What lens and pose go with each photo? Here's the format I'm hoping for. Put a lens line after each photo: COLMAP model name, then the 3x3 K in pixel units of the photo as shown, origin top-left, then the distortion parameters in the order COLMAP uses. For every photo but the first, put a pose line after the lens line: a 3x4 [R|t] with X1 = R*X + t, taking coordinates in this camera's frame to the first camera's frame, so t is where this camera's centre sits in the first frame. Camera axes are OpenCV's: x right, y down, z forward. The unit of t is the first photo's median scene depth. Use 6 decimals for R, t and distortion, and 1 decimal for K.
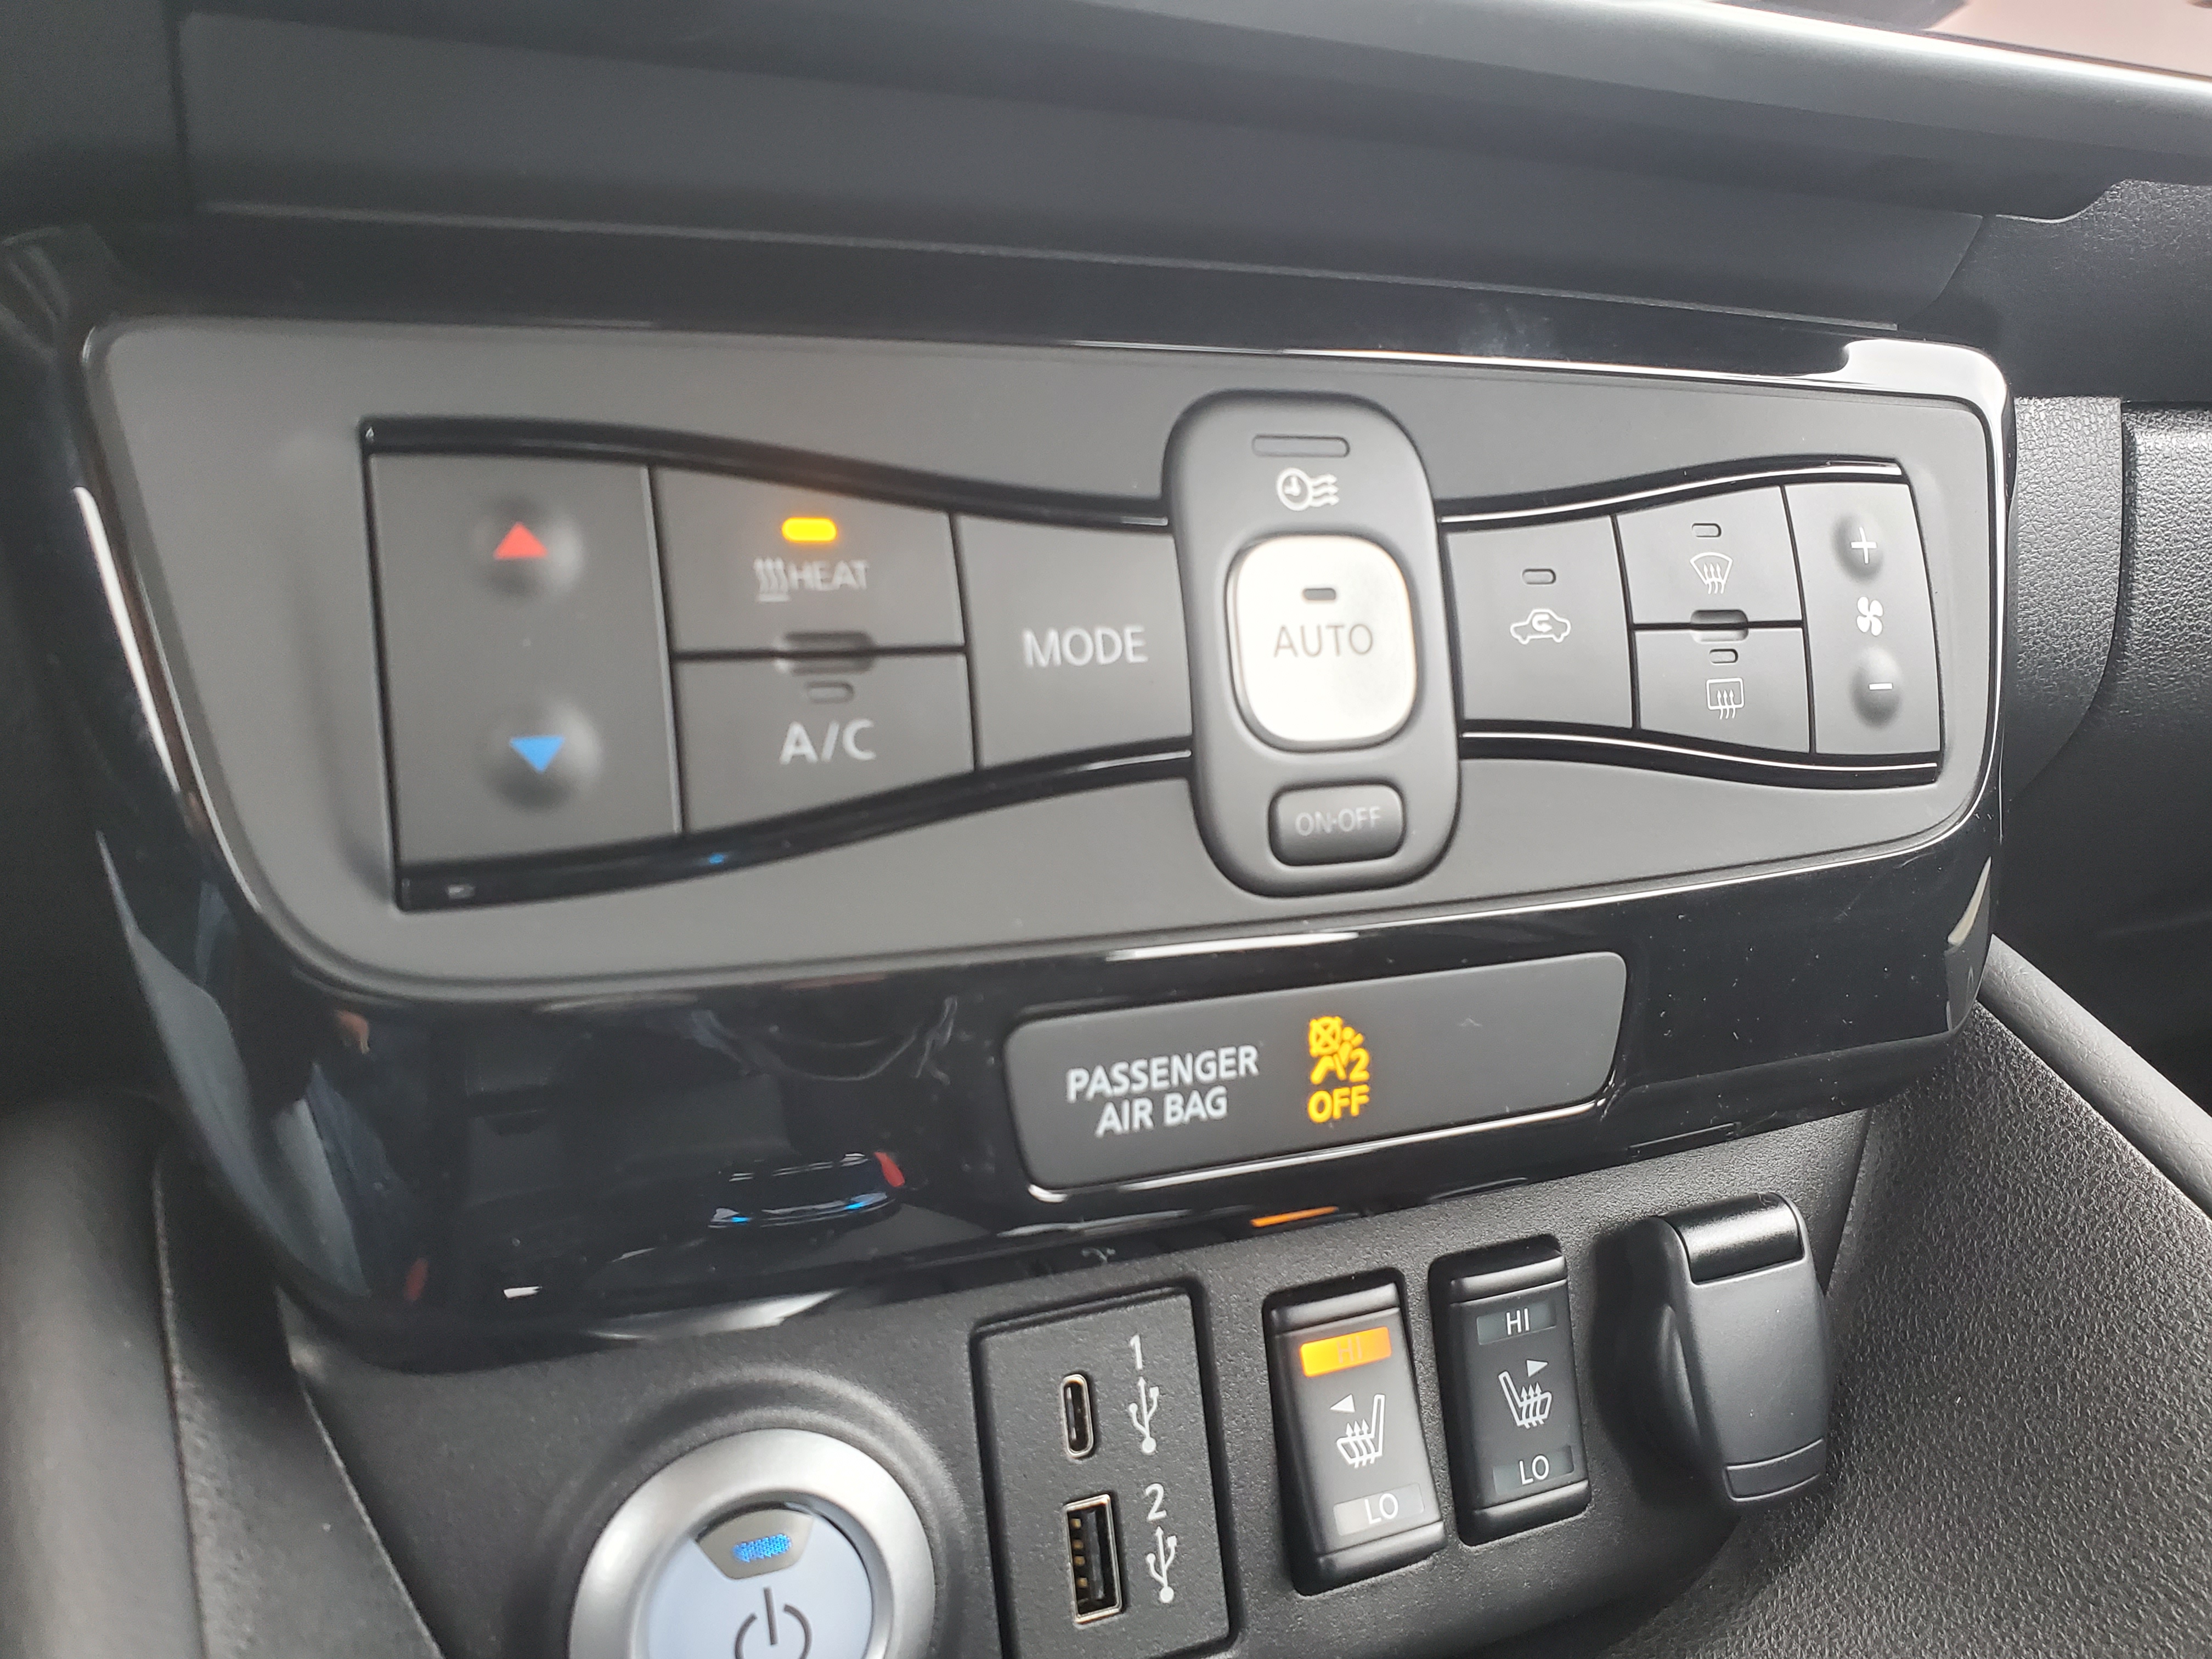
lens RADIAL K [[1828.7, 0, 1052.5], [0, 1828.7, 828.5], [0, 0, 1]] dist [-0.004066, -0.002471]
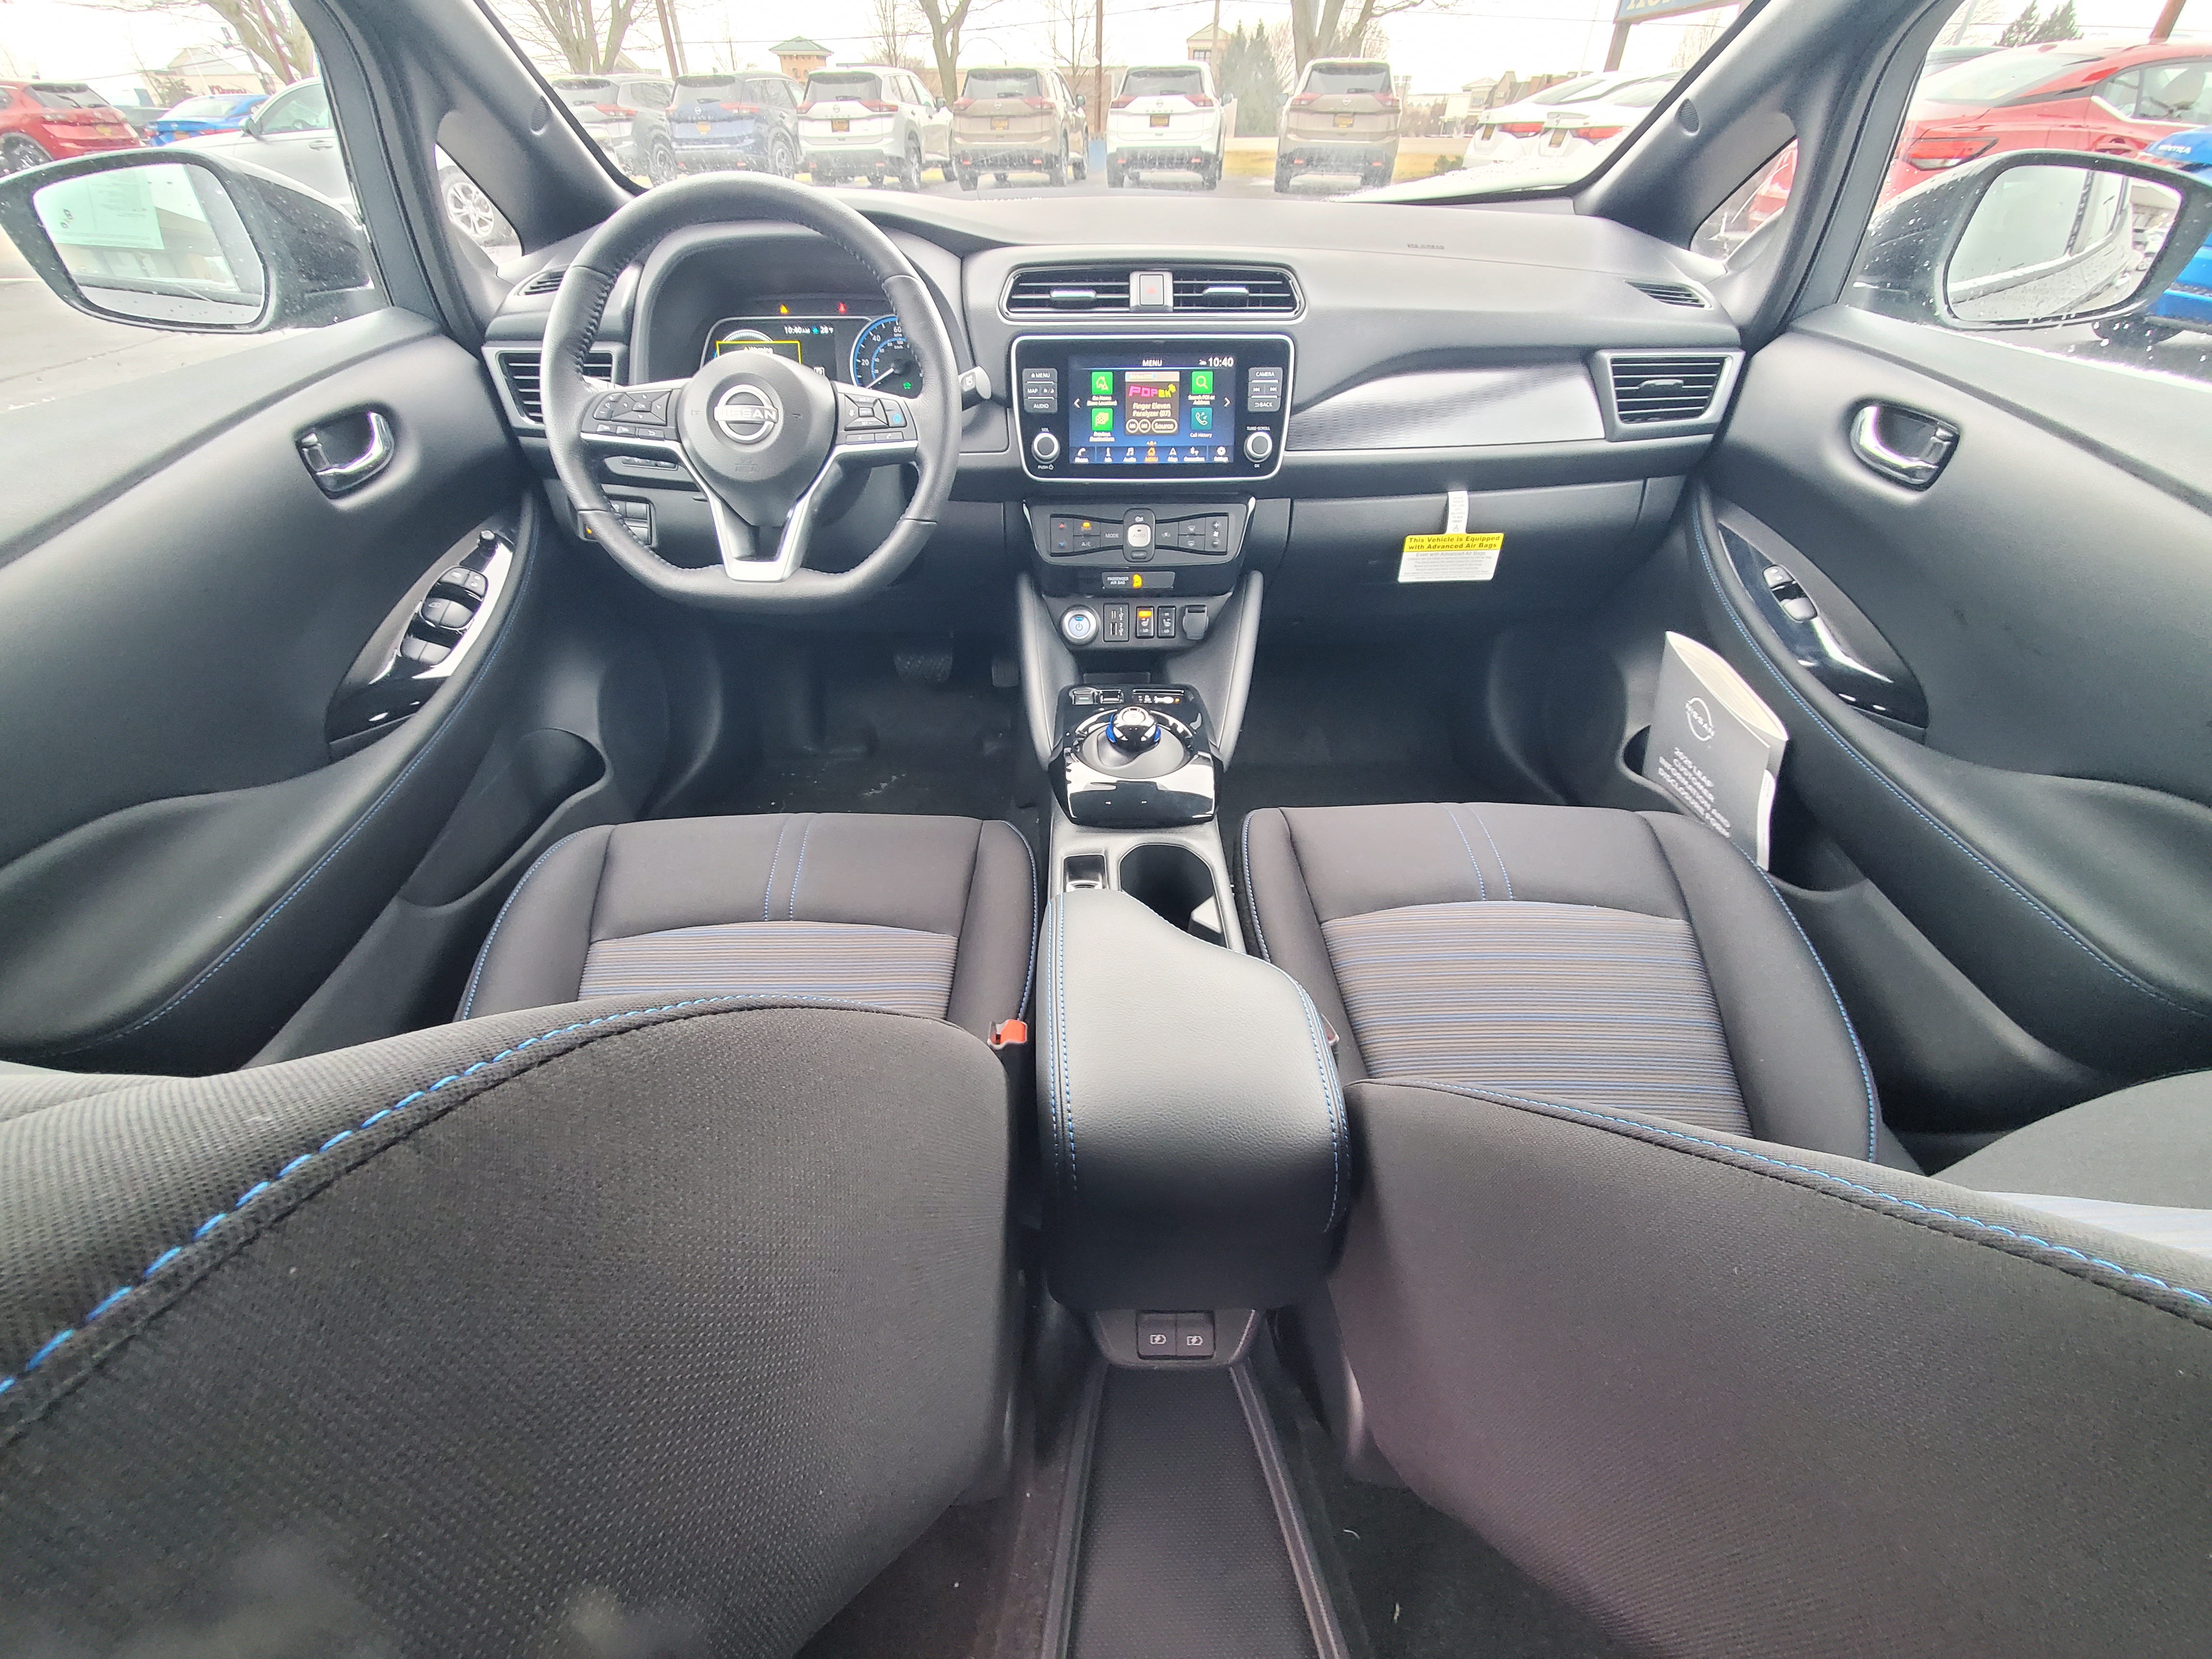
lens RADIAL K [[872.5, 0, 1072.0], [0, 872.5, 841.1], [0, 0, 1]] dist [-0.001571, 0.000193]
pose [[0.900820, 0.216071, -0.376611, 1.705246], [-0.060390, 0.921303, 0.384126, -0.324100], [0.429972, -0.323285, 0.842977, -3.201614]]
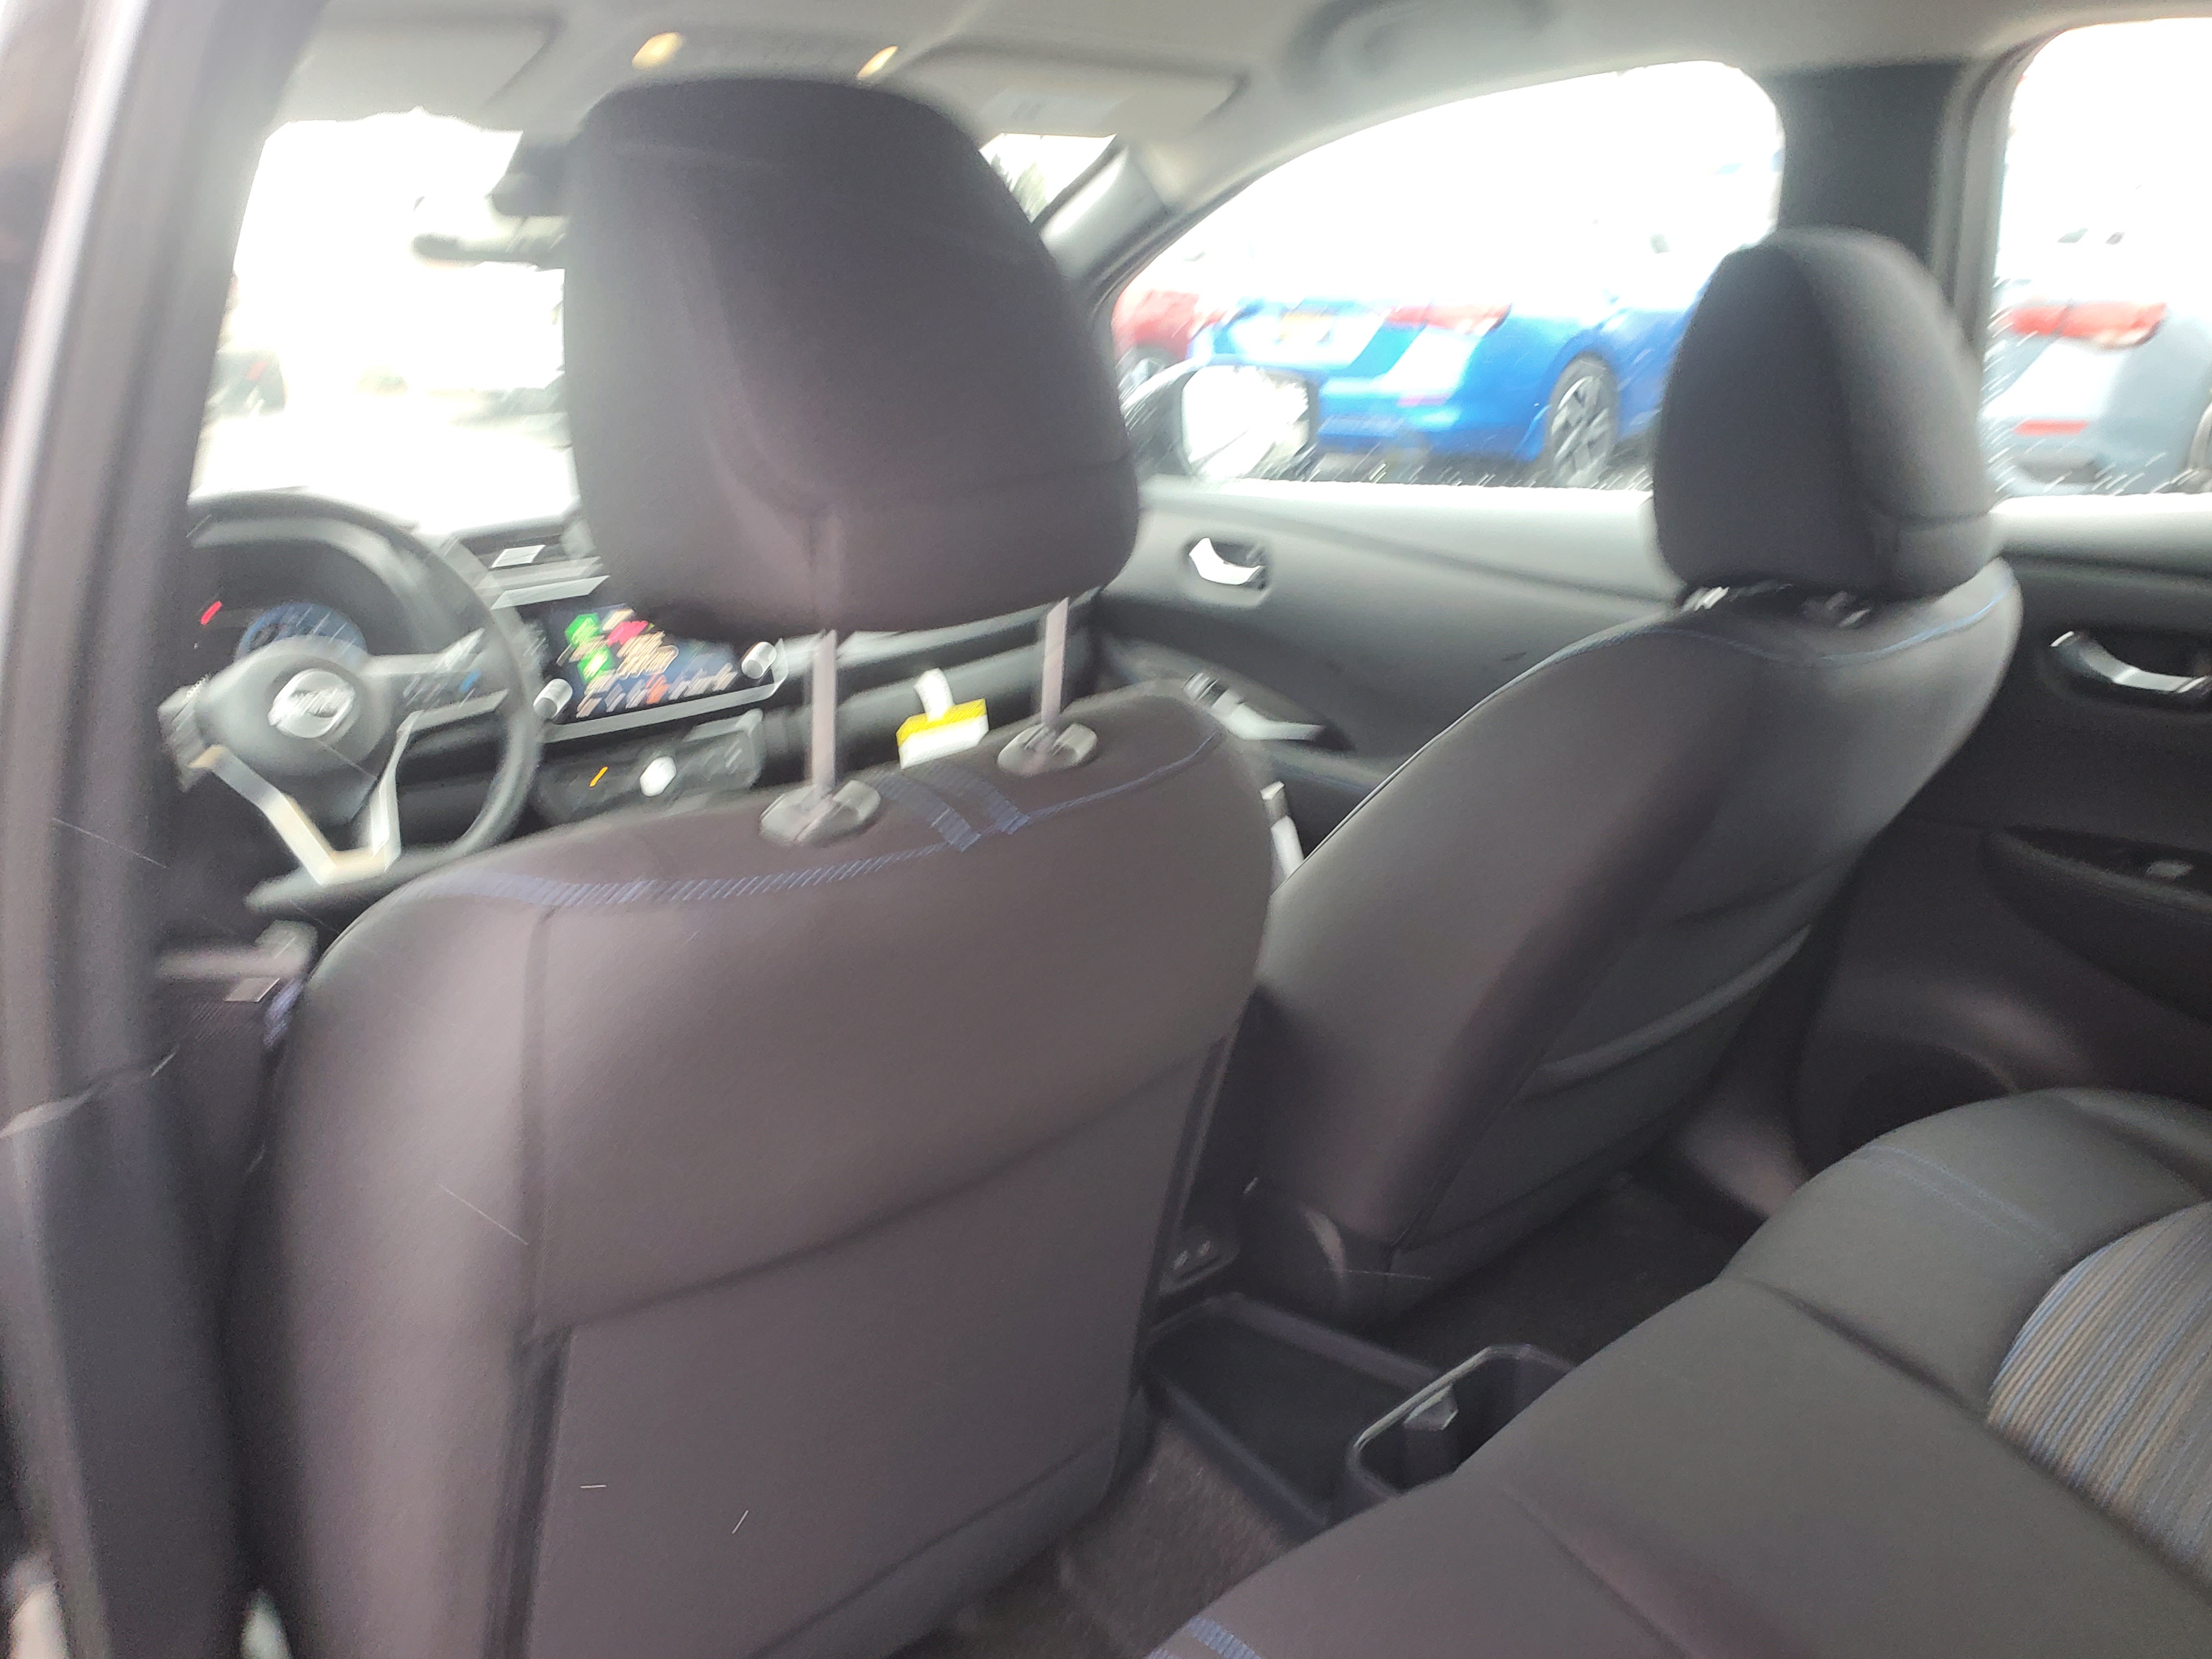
lens RADIAL K [[1828.7, 0, 1052.5], [0, 1828.7, 828.5], [0, 0, 1]] dist [-0.004066, -0.002471]
pose [[0.958008, -0.187795, 0.216688, 0.020638], [0.188328, 0.981934, 0.018377, 0.293229], [-0.216224, 0.023203, 0.976068, -6.894089]]
